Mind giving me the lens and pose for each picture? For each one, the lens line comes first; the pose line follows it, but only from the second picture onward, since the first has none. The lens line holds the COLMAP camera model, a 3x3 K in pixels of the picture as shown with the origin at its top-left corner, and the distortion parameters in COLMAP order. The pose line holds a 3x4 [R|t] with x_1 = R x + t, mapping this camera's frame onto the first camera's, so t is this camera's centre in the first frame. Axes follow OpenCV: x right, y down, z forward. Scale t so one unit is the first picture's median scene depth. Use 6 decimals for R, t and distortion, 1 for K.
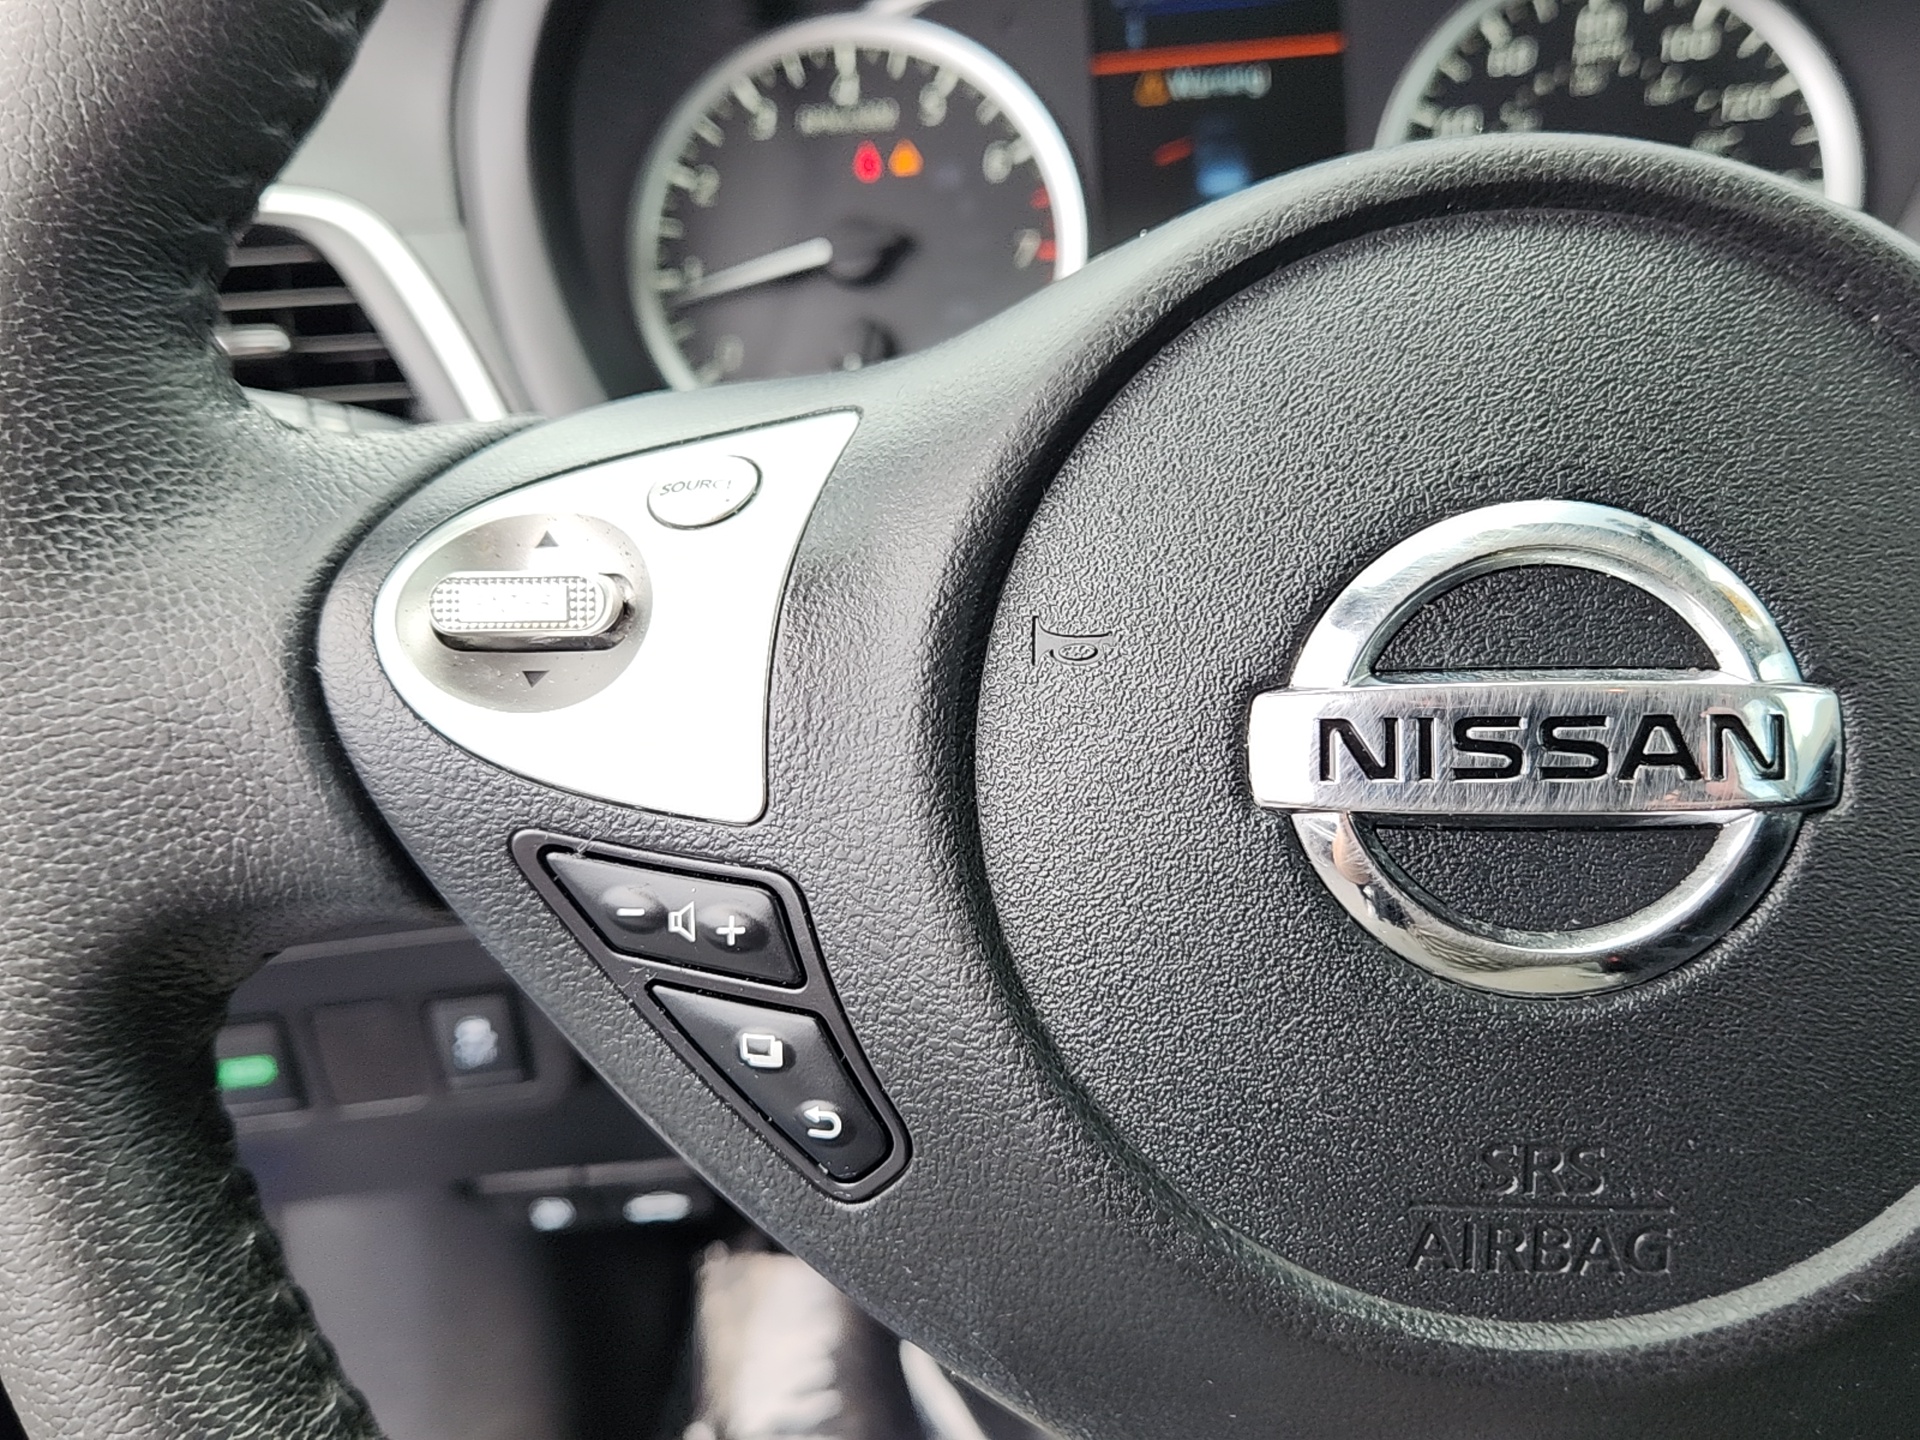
lens RADIAL K [[1831.2, 0, 960.0], [0, 1831.2, 720.0], [0, 0, 1]] dist [0.047295, -0.112140]
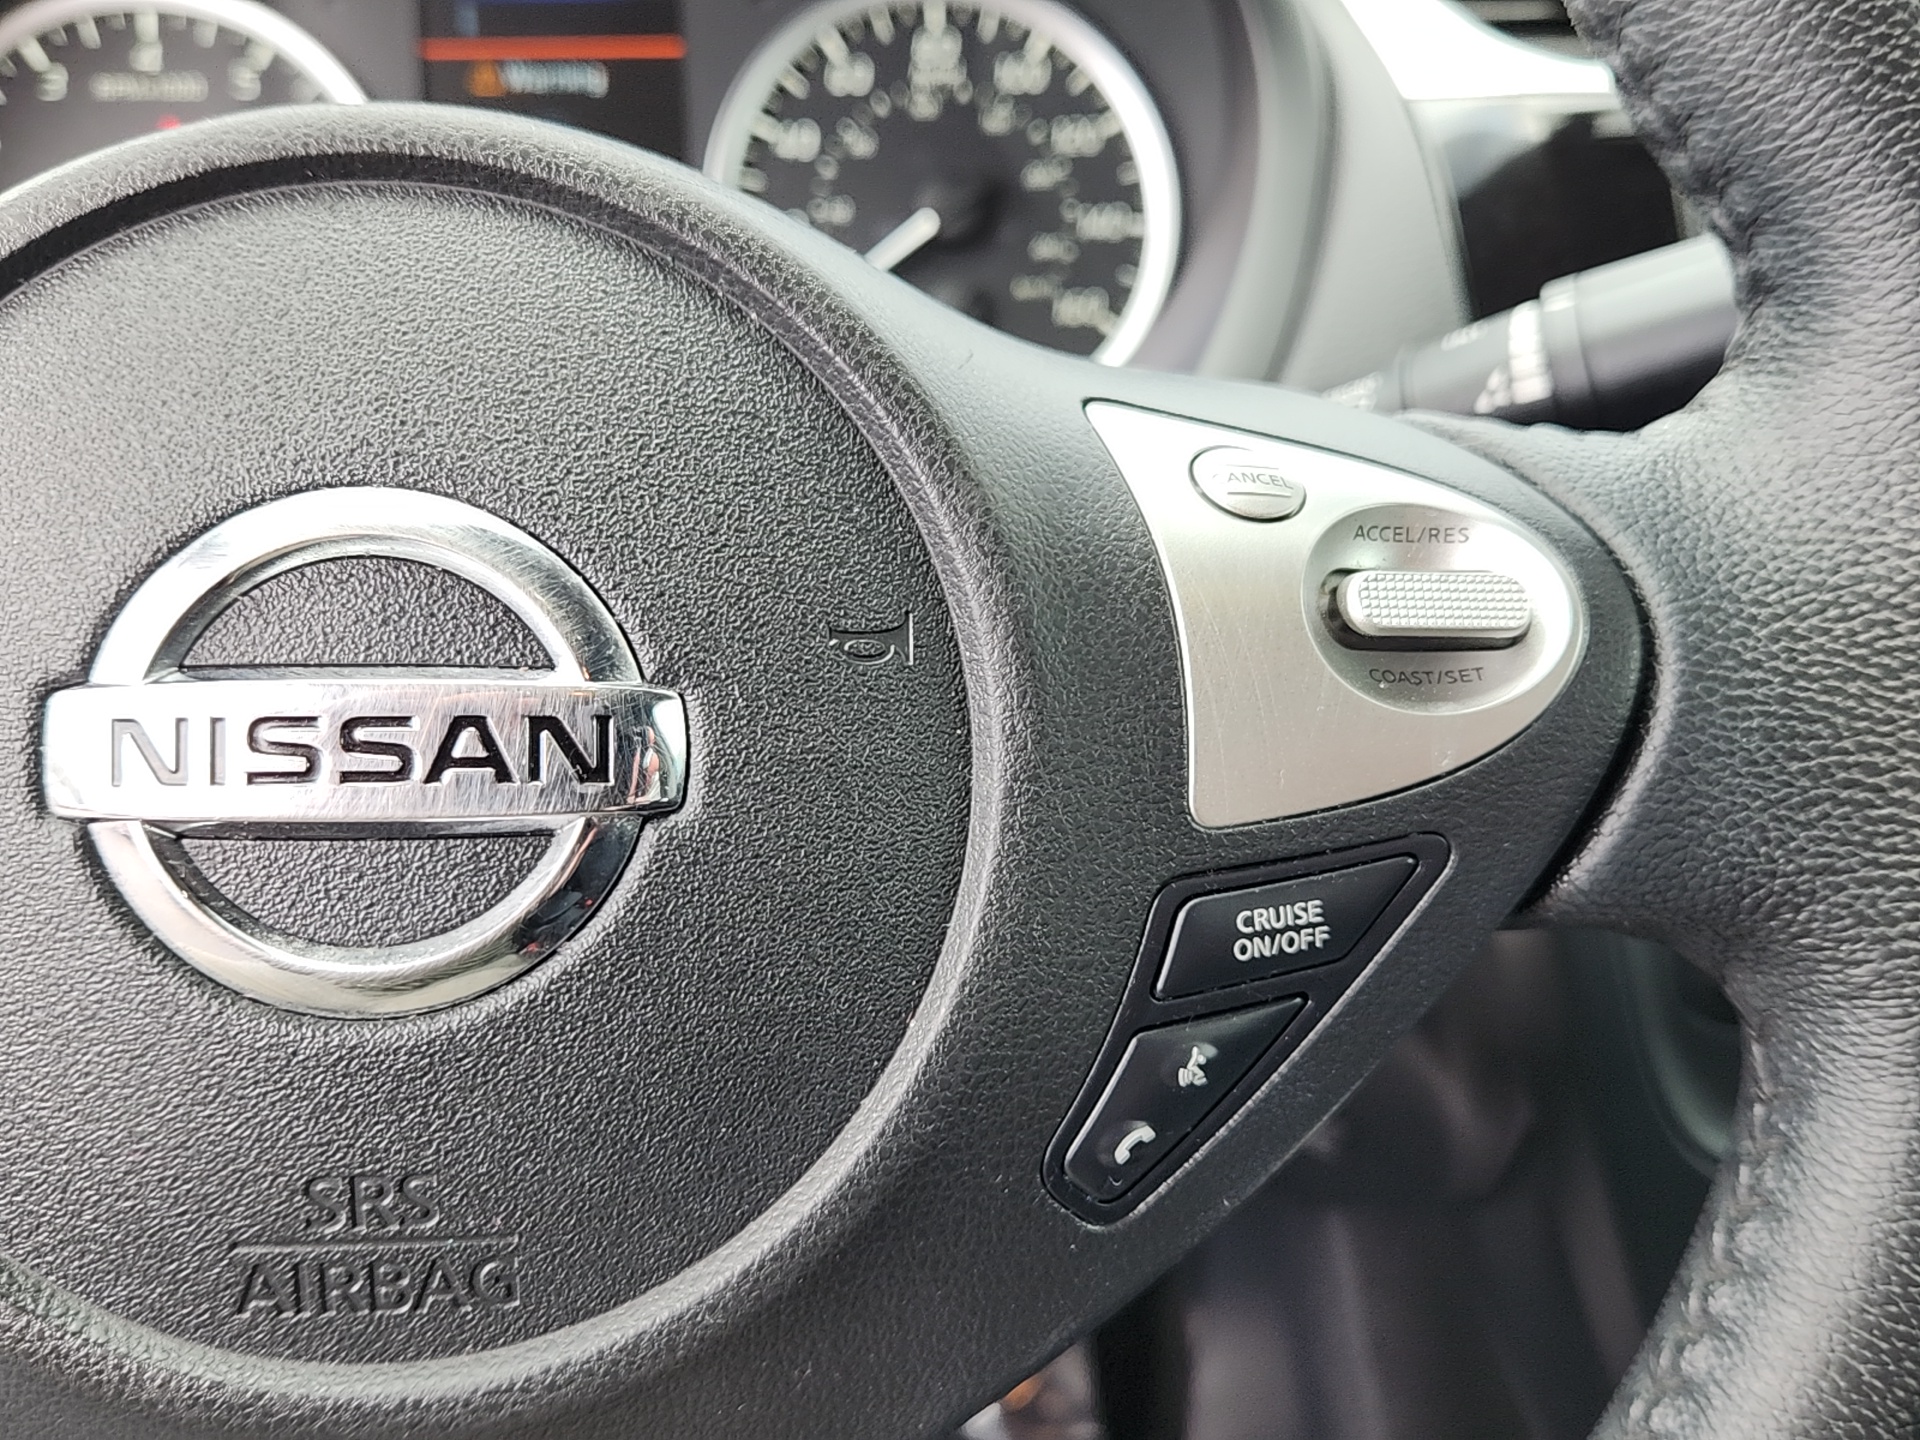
lens RADIAL K [[1831.2, 0, 960.0], [0, 1831.2, 720.0], [0, 0, 1]] dist [0.047295, -0.112140]
pose [[0.978824, 0.006318, 0.204604, 0.415214], [-0.004050, 0.999926, -0.011502, 0.008678], [-0.204662, 0.010430, 0.978777, 0.019525]]
